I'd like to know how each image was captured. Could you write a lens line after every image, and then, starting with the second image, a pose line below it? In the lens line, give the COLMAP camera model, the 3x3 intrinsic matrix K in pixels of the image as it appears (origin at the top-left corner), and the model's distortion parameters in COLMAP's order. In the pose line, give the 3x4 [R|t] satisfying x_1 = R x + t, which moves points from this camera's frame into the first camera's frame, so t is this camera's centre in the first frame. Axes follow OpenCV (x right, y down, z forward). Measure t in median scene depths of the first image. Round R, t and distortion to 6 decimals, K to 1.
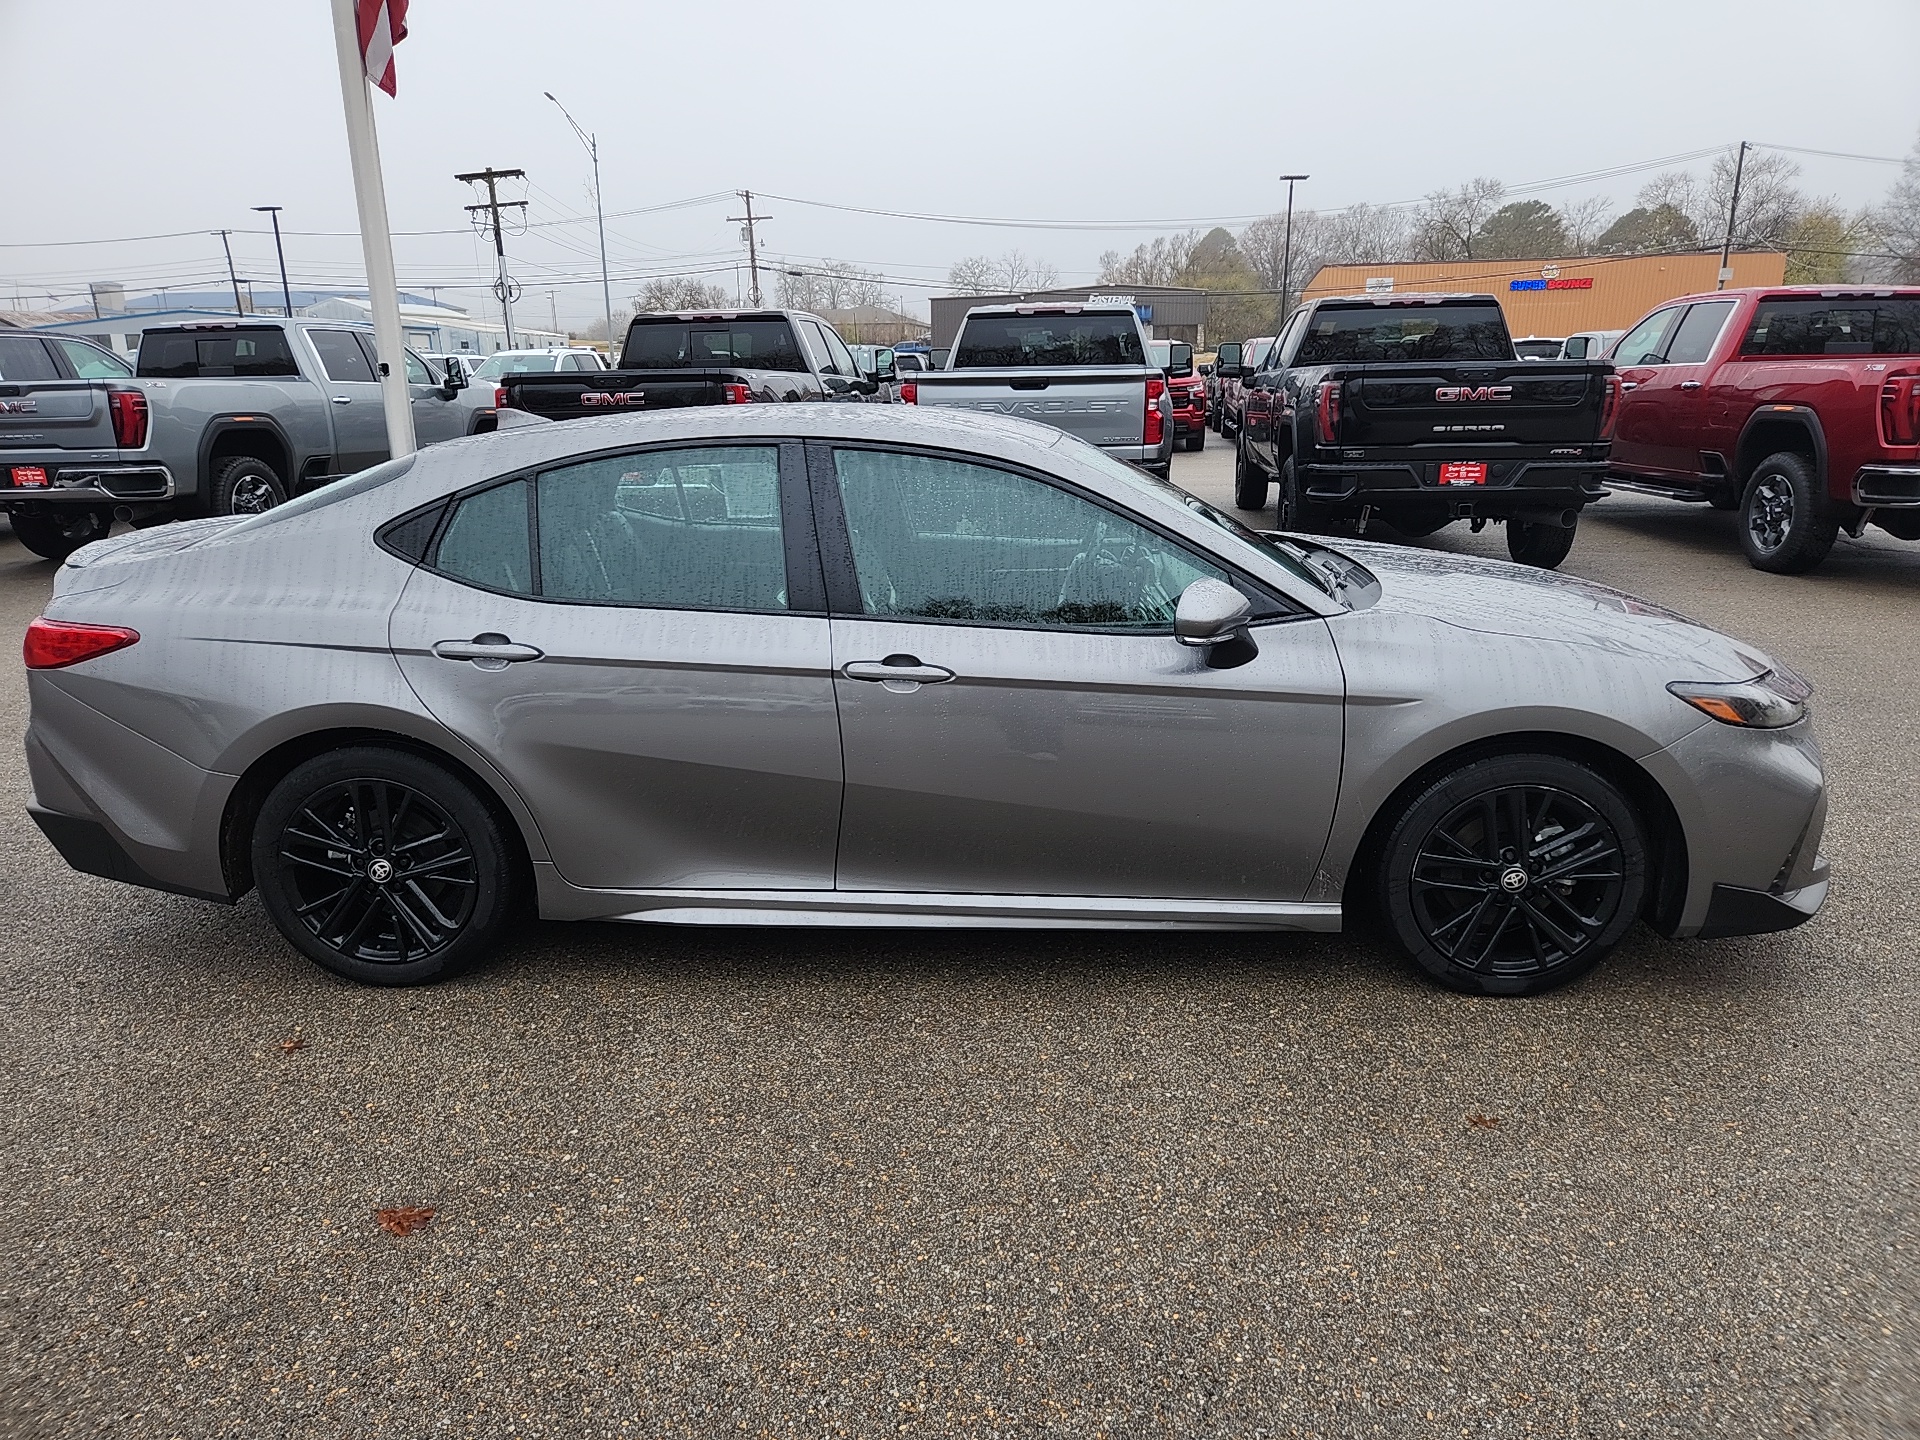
lens RADIAL K [[1243.3, 0, 960.0], [0, 1243.3, 720.0], [0, 0, 1]] dist [0.081137, -0.066063]
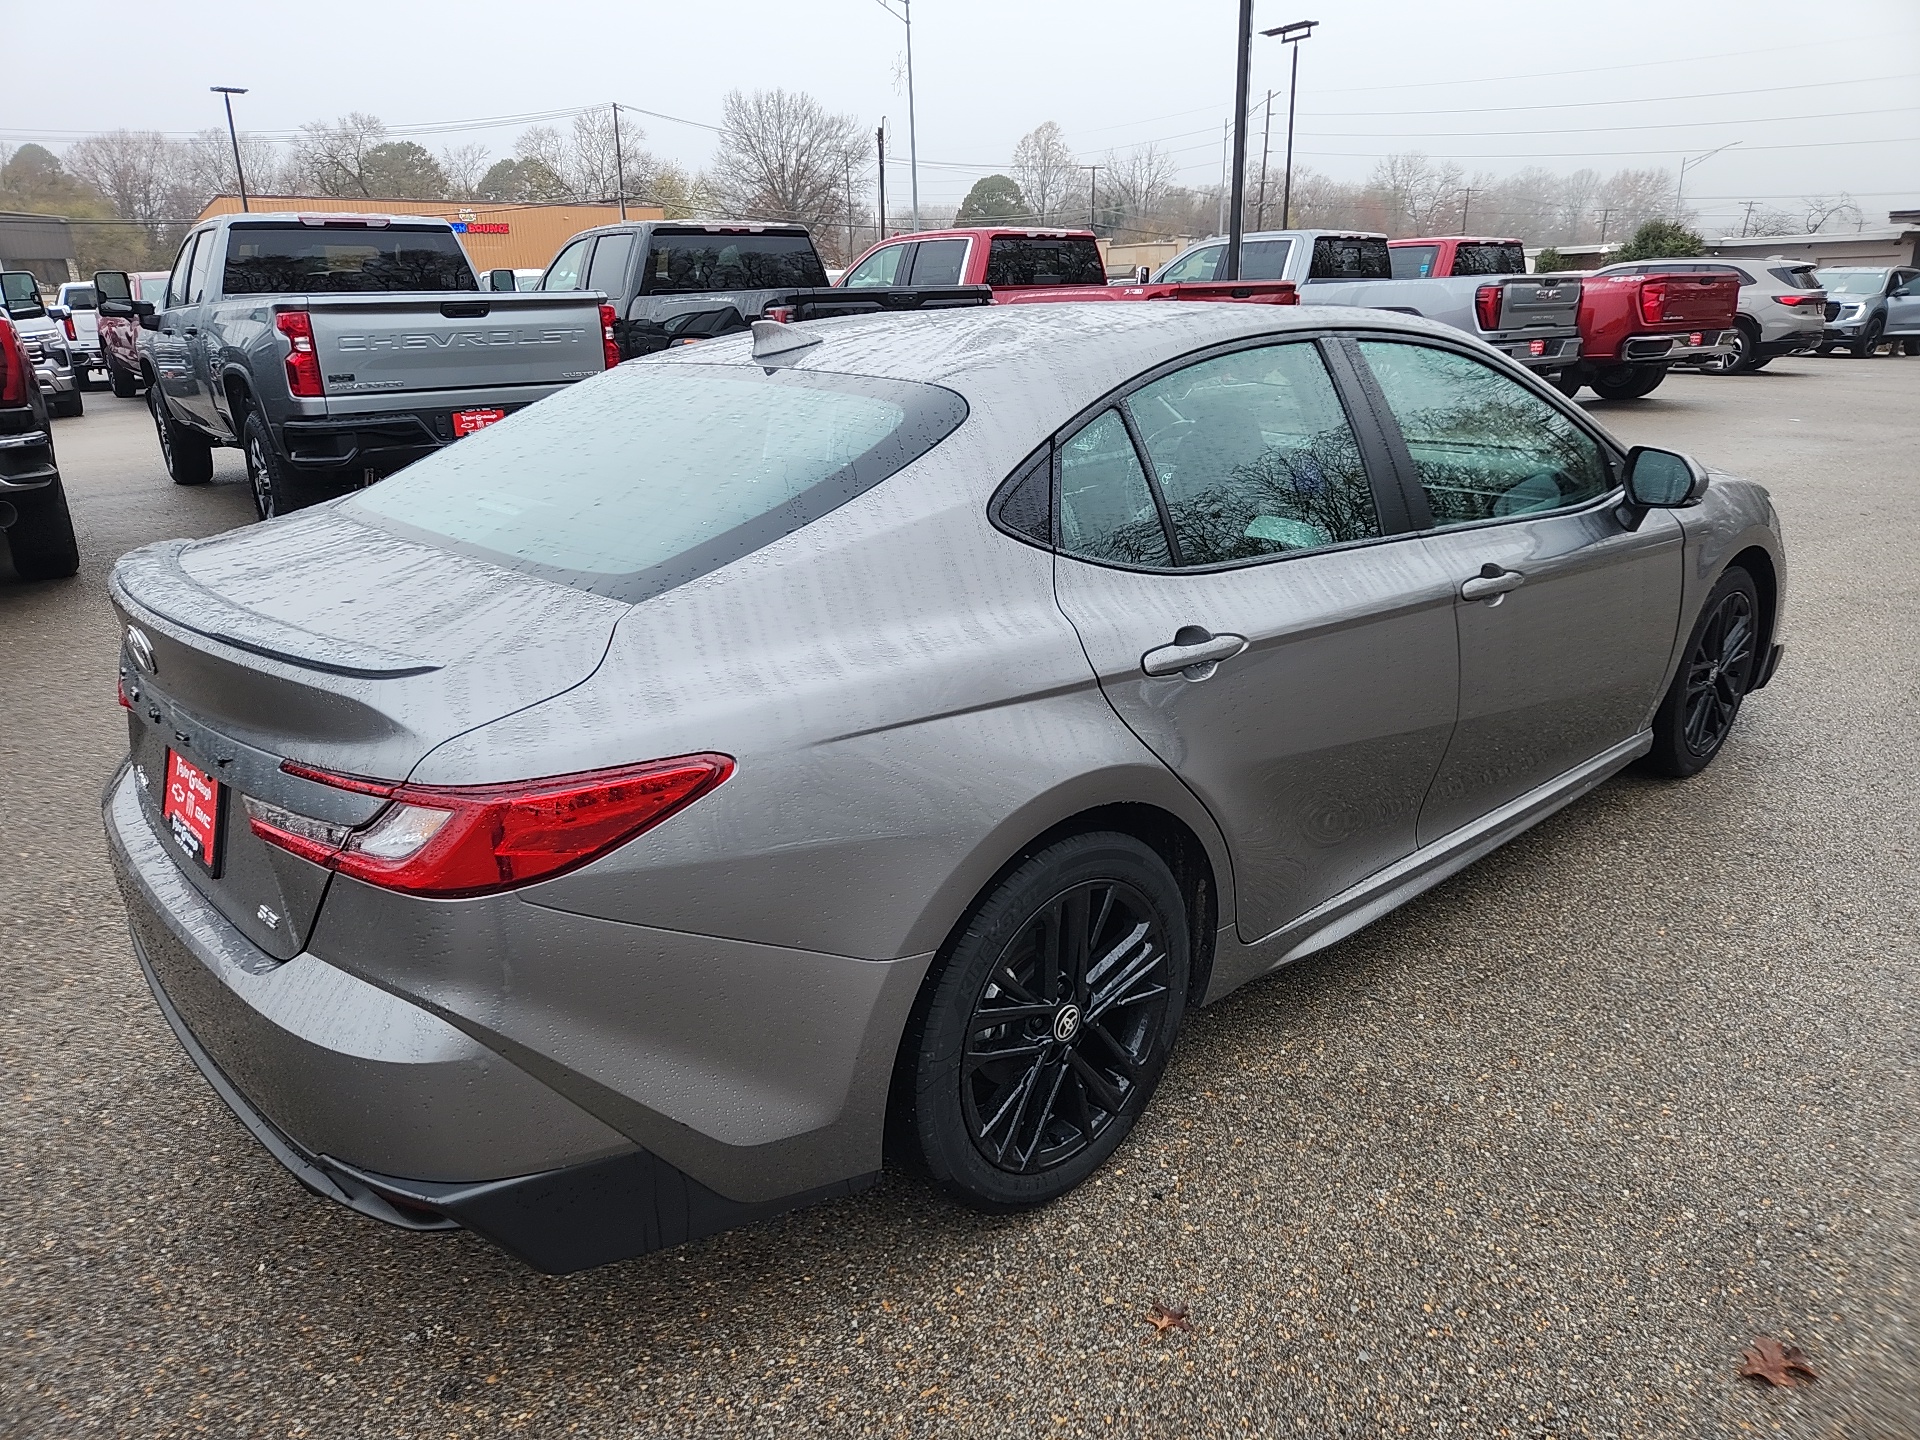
lens RADIAL K [[1249.6, 0, 942.7], [0, 1249.6, 711.1], [0, 0, 1]] dist [0.073683, -0.056797]
pose [[0.724891, -0.223592, 0.651567, -0.313592], [0.202045, 0.973269, 0.109205, -0.042748], [-0.658568, 0.052485, 0.750689, 0.191996]]
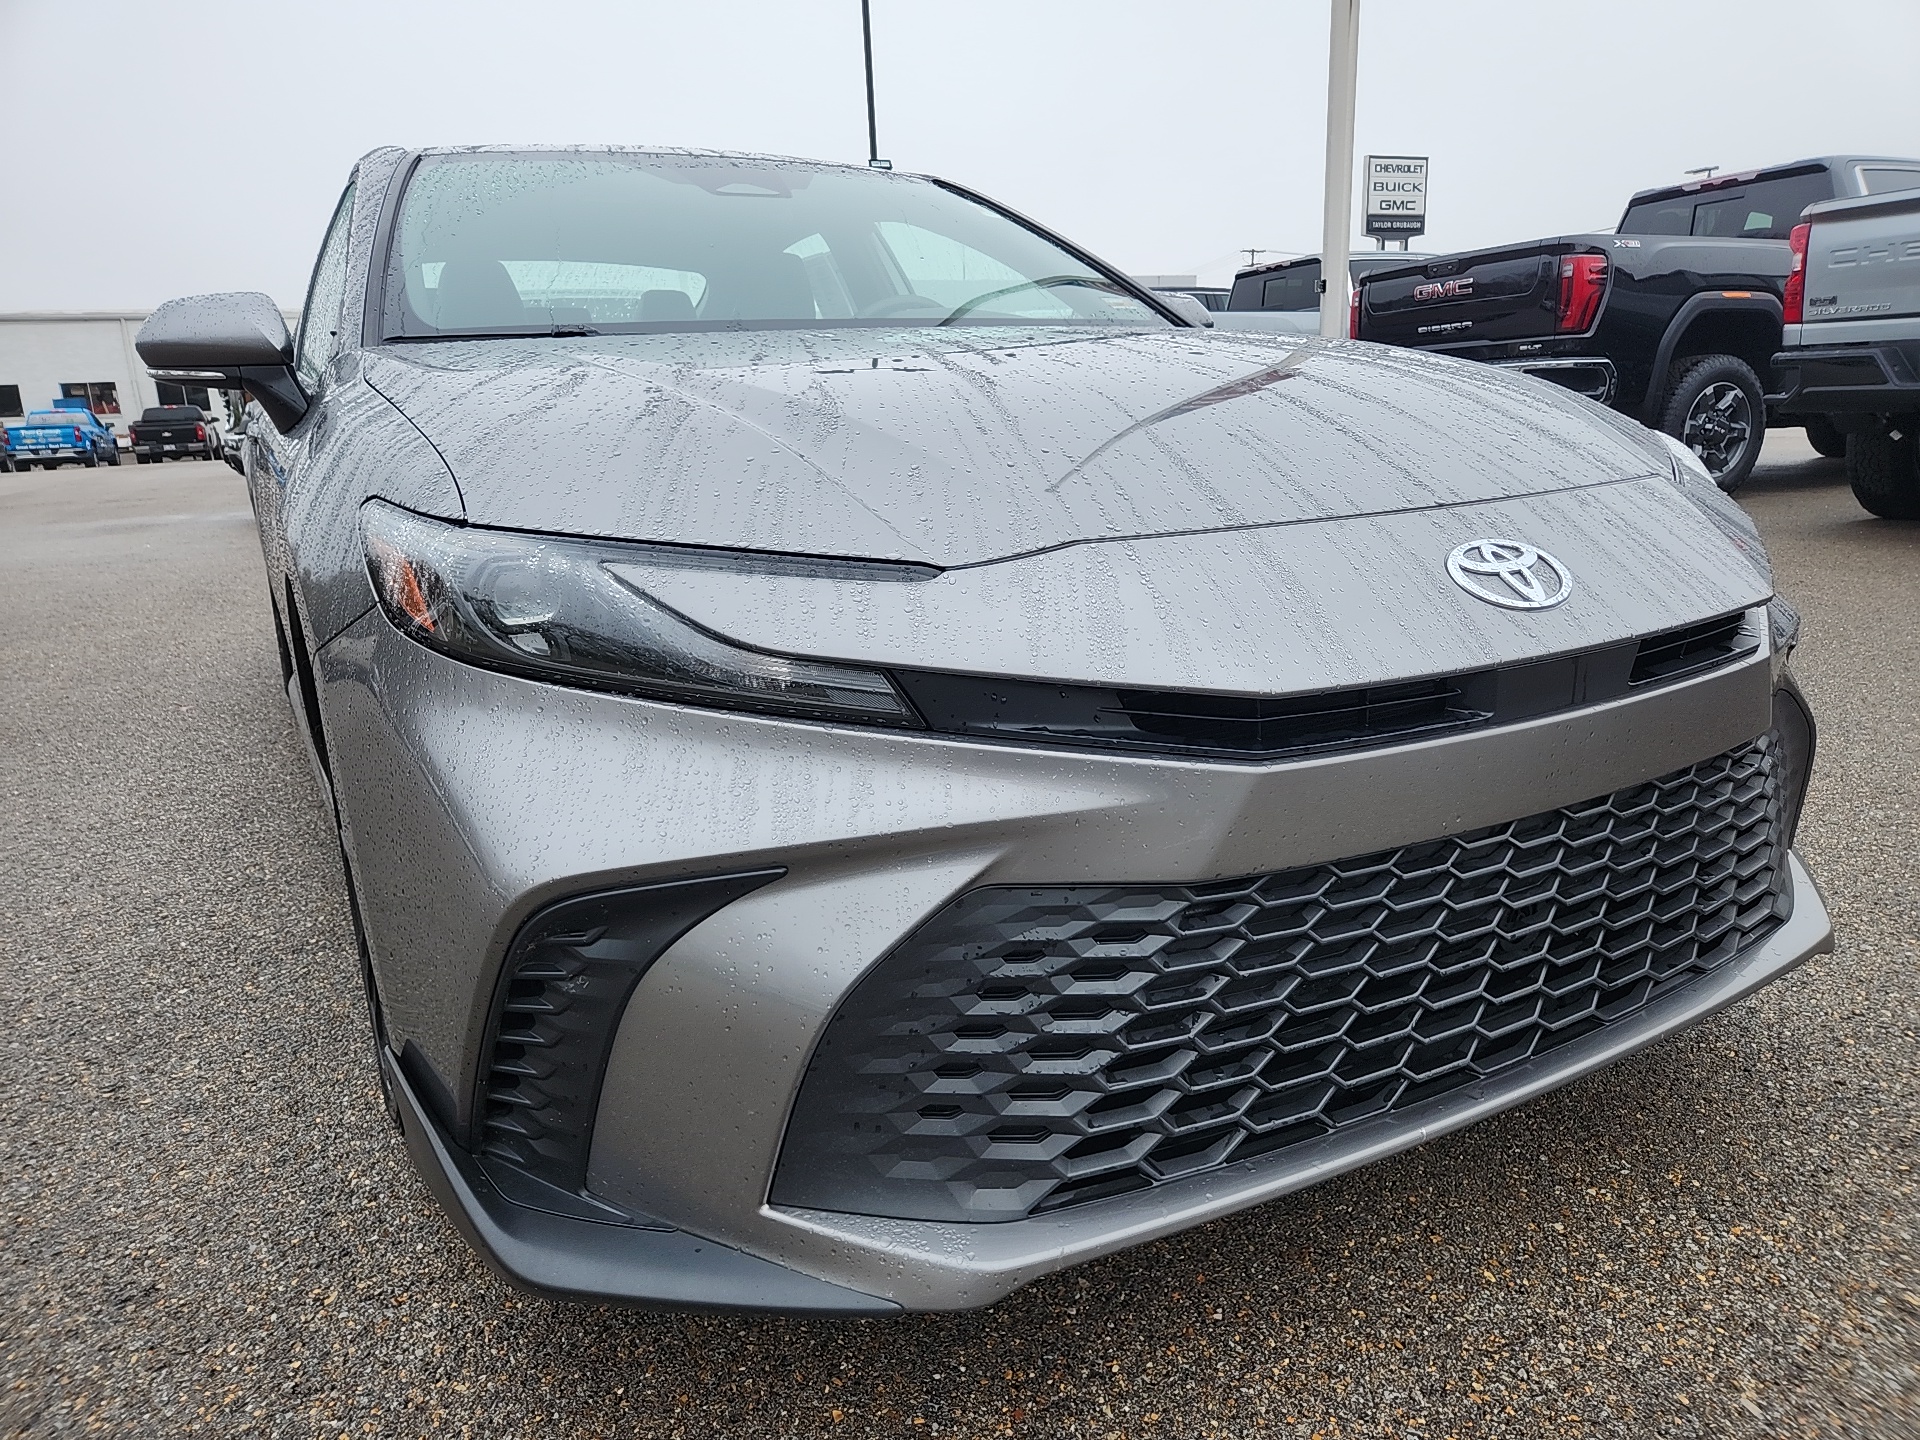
lens RADIAL K [[1245.1, 0, 975.0], [0, 1245.1, 712.3], [0, 0, 1]] dist [0.079304, -0.068502]
pose [[0.536261, 0.203283, -0.819207, 0.328035], [-0.195646, 0.974068, 0.113640, -0.014750], [0.821065, 0.099333, 0.562126, 0.309960]]
